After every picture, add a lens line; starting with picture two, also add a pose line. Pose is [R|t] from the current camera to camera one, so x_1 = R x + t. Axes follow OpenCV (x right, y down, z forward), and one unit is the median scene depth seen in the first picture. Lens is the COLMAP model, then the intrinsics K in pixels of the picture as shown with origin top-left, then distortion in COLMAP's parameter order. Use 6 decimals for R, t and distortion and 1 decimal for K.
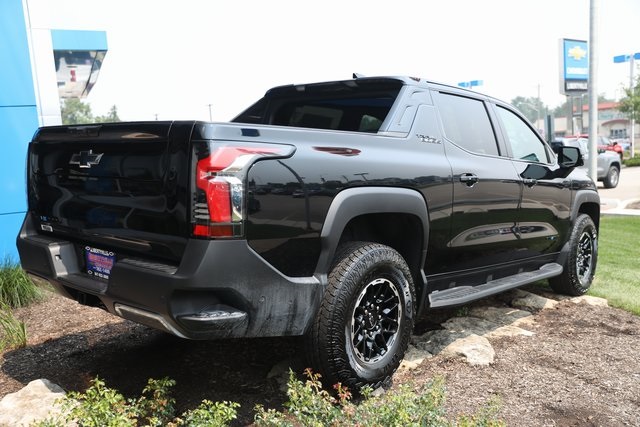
lens RADIAL K [[630.1, 0, 320.4], [0, 630.1, 224.1], [0, 0, 1]] dist [0.007055, -0.005252]
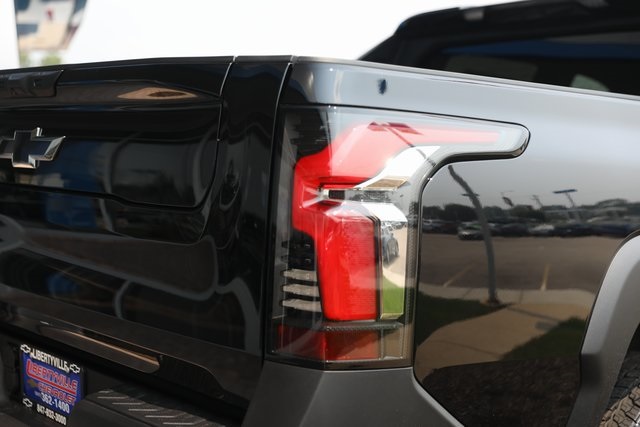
lens RADIAL K [[1000.1, 0, 320.0], [0, 1000.1, 213.5], [0, 0, 1]] dist [0.106821, 0.053652]
pose [[0.993804, 0.025962, -0.108071, -0.111490], [-0.030497, 0.998713, -0.040529, -0.042581], [0.106880, 0.043574, 0.993317, 0.391933]]
